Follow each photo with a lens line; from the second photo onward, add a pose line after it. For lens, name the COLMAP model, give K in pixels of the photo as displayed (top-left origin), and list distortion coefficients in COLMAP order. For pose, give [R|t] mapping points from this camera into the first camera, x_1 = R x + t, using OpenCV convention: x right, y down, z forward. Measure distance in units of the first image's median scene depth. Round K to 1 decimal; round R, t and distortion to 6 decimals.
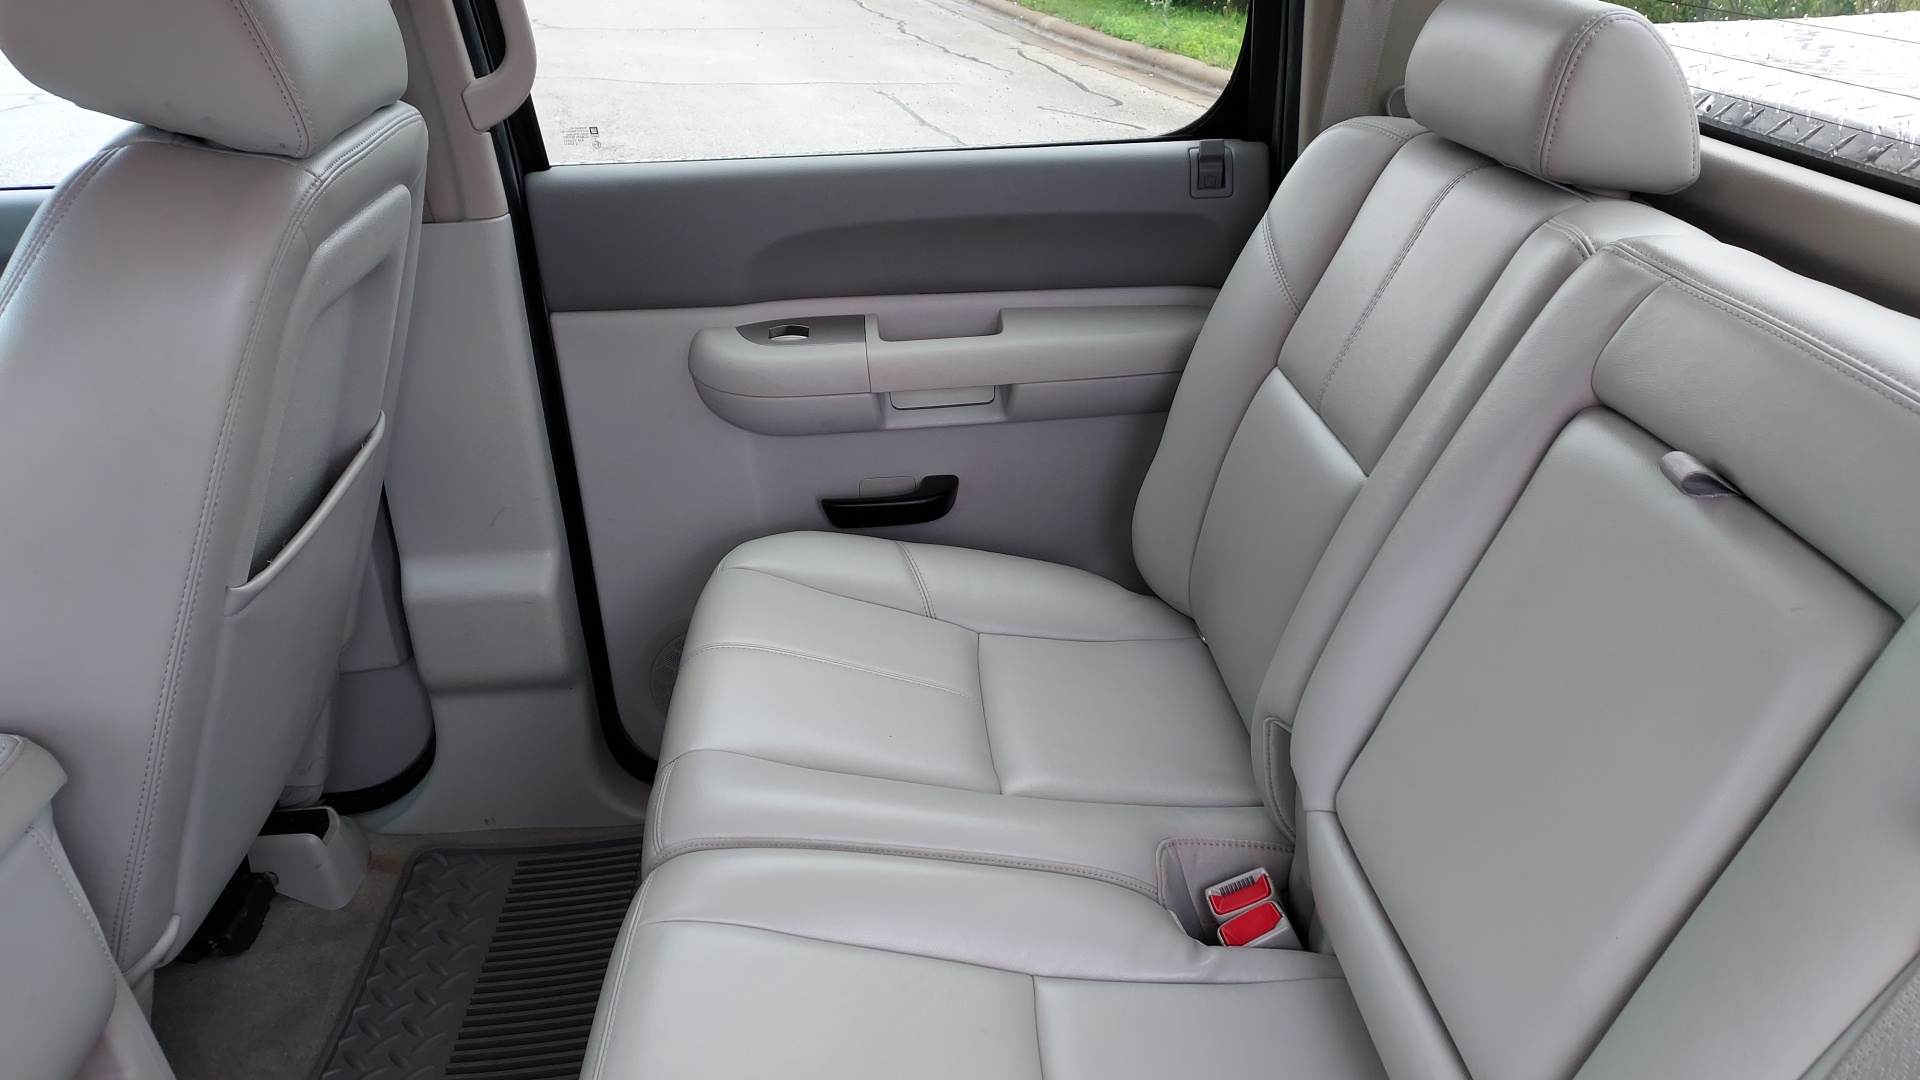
lens RADIAL K [[1355.6, 0, 964.7], [0, 1355.6, 537.3], [0, 0, 1]] dist [0.041669, -0.017331]
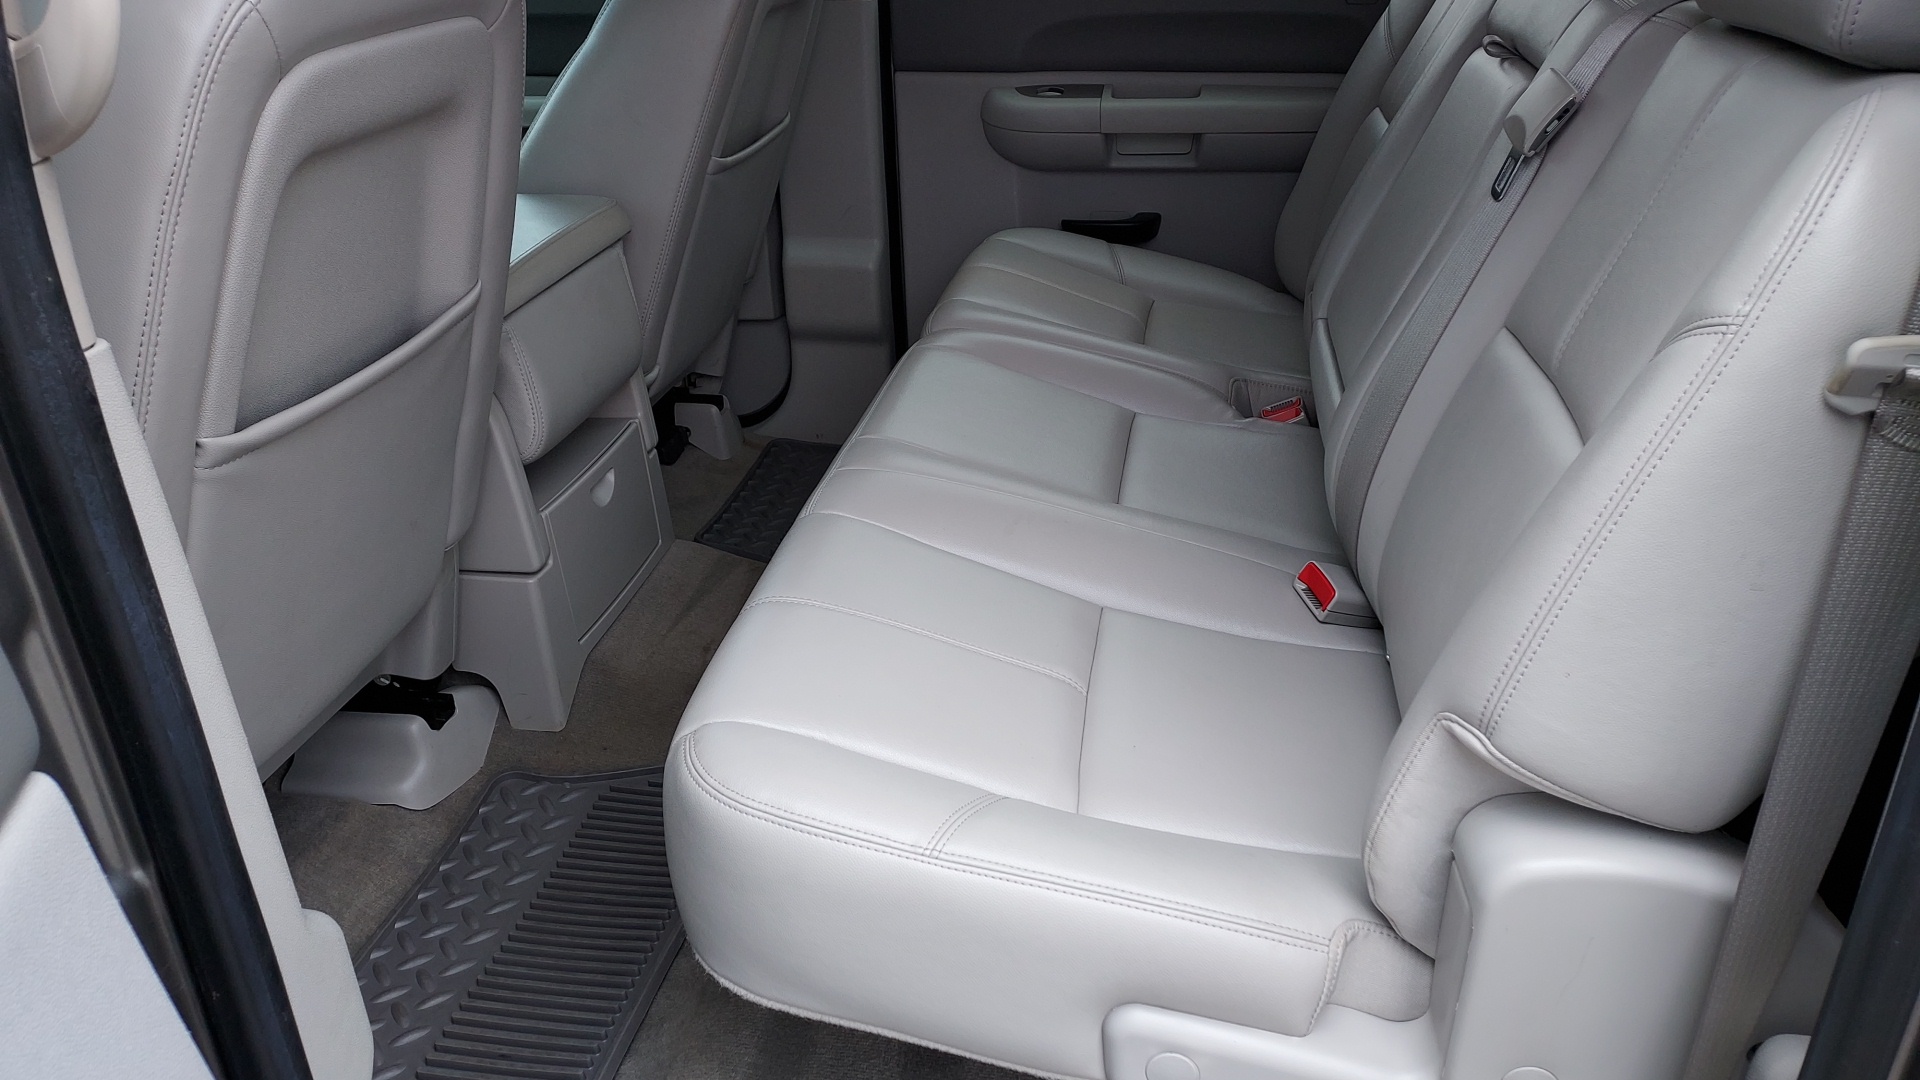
lens RADIAL K [[1355.6, 0, 959.9], [0, 1355.6, 542.2], [0, 0, 1]] dist [0.041669, -0.017331]
pose [[0.969691, 0.106591, -0.219859, 0.148463], [-0.104629, 0.994298, 0.020582, 0.307787], [0.220799, 0.003045, 0.975314, -0.439344]]
